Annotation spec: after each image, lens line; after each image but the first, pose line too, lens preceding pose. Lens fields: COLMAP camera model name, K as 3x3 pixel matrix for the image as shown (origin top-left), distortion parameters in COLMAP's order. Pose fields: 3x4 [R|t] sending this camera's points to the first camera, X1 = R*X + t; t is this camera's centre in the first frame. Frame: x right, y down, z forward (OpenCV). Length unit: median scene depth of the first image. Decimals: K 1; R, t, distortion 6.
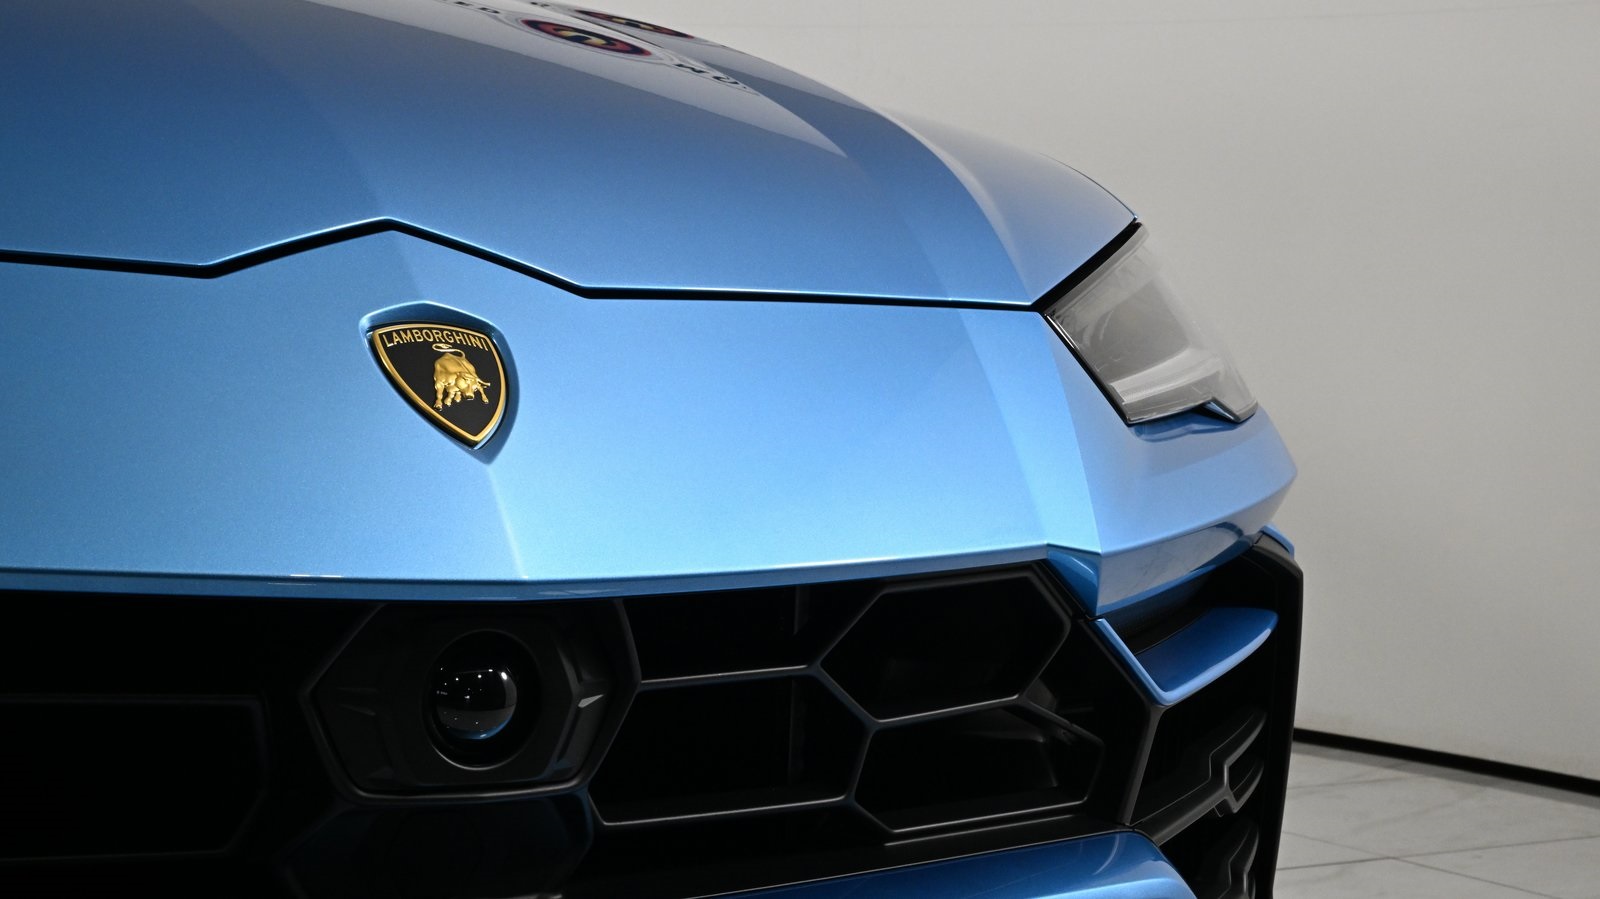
lens RADIAL K [[2947.6, 0, 746.0], [0, 2947.6, 425.9], [0, 0, 1]] dist [0.009516, 0.000000]
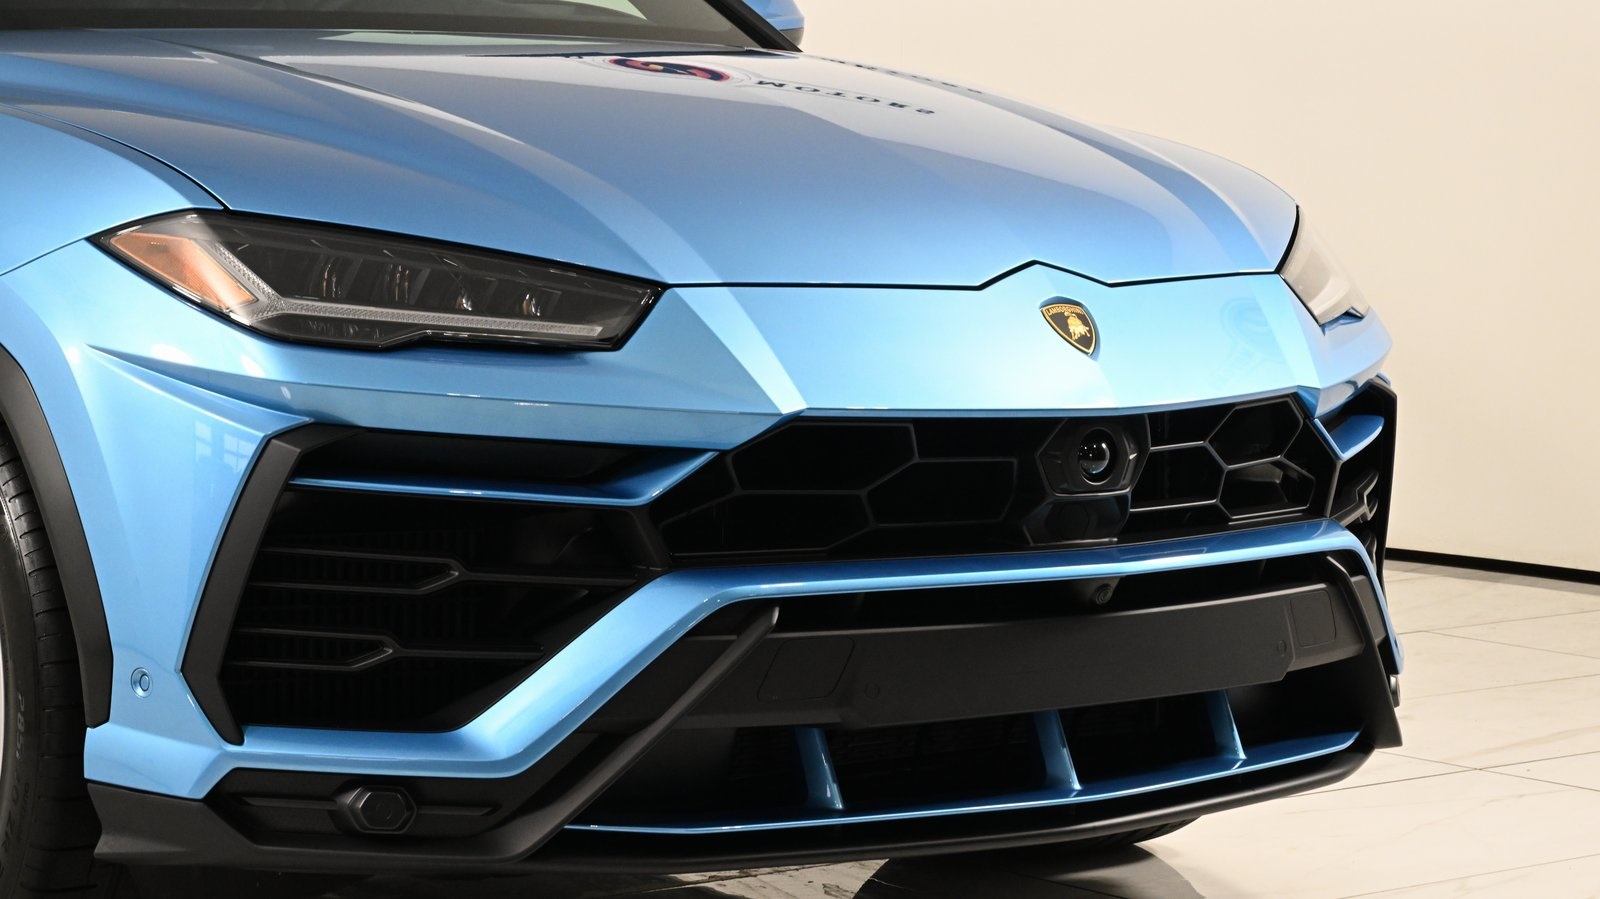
lens RADIAL K [[3845.0, 0, 795.1], [0, 3845.0, 452.2], [0, 0, 1]] dist [0.051959, 0.000000]
pose [[0.997060, -0.039207, 0.065830, -0.477296], [0.035598, 0.997844, 0.055130, -0.084463], [-0.067850, -0.052625, 0.996307, -1.901222]]
